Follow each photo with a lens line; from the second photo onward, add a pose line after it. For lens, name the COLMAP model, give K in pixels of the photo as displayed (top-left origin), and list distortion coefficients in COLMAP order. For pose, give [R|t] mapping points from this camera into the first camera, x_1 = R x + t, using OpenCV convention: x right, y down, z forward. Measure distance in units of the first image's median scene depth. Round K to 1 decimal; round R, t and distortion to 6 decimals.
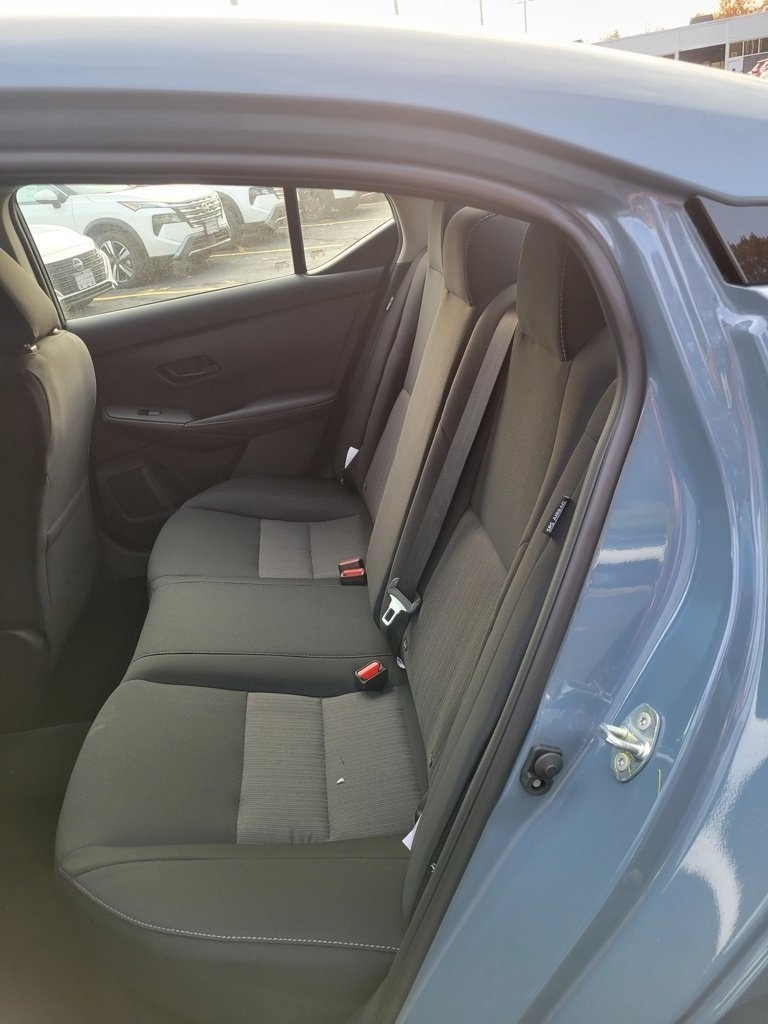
lens RADIAL K [[768.9, 0, 385.7], [0, 768.9, 502.4], [0, 0, 1]] dist [0.046214, -0.029750]
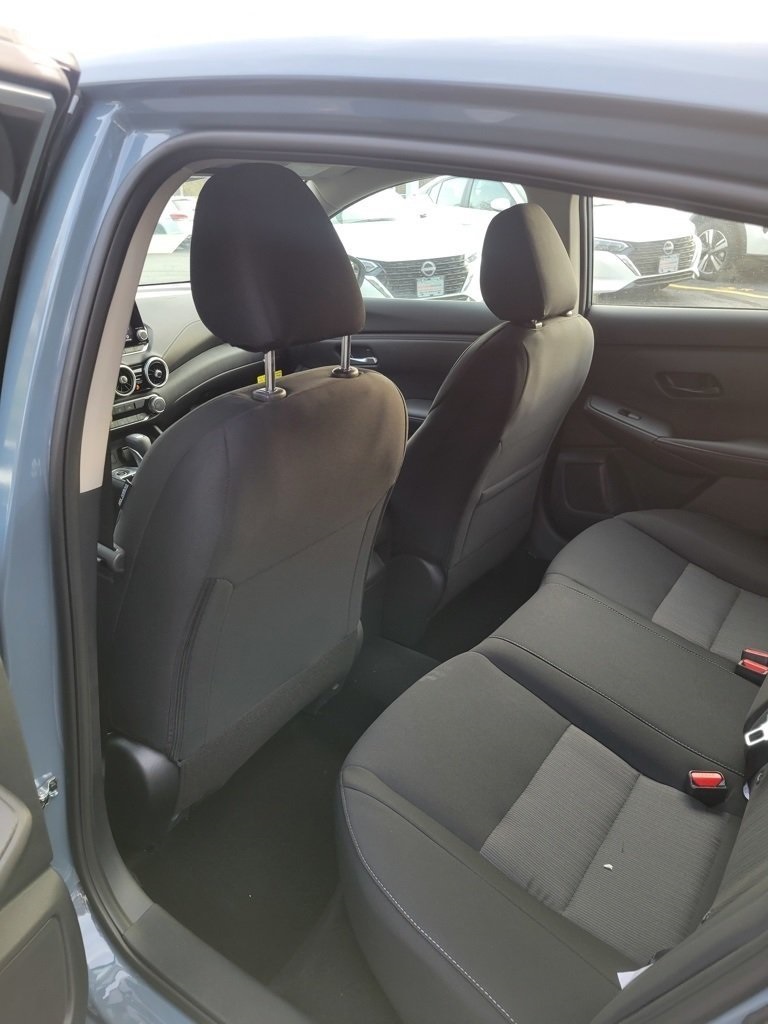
lens RADIAL K [[771.4, 0, 384.0], [0, 771.4, 512.0], [0, 0, 1]] dist [0.045398, -0.024147]
pose [[0.736886, 0.385509, -0.555321, 0.071949], [-0.367860, 0.917858, 0.149052, -0.045803], [0.567167, 0.094446, 0.818170, 0.048502]]
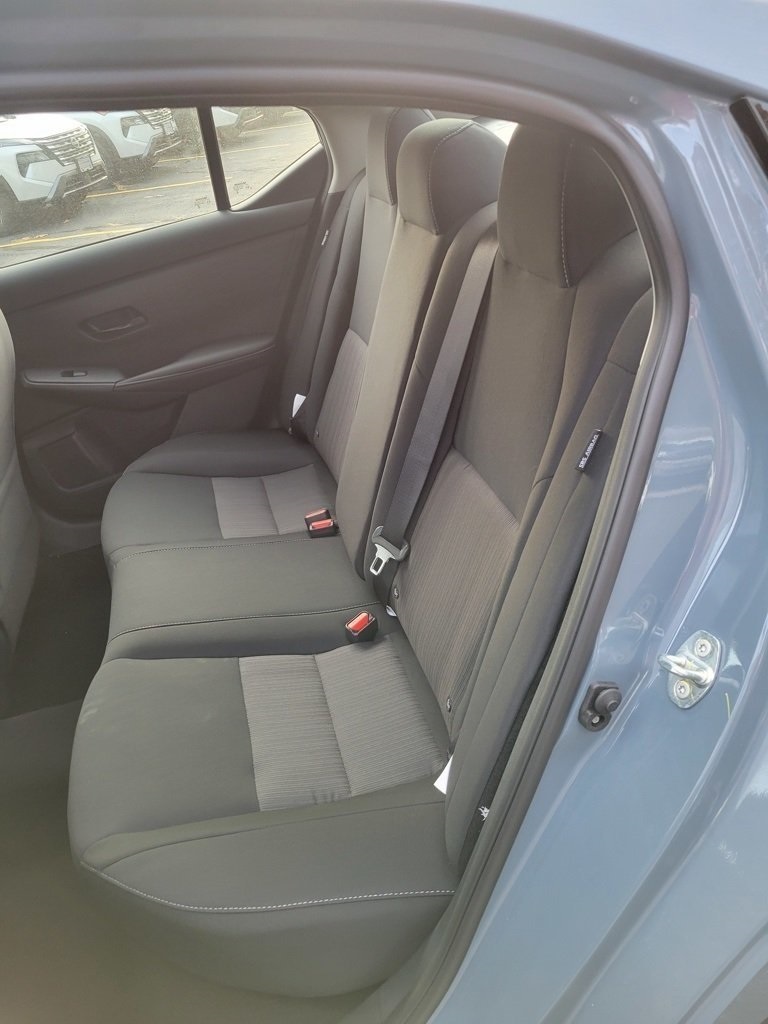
lens RADIAL K [[769.0, 0, 379.8], [0, 769.0, 512.4], [0, 0, 1]] dist [0.042711, -0.011278]
pose [[0.989560, -0.096021, 0.107473, -0.076817], [0.085953, 0.991789, 0.094696, -0.010104], [-0.115683, -0.084470, 0.989688, 0.031457]]
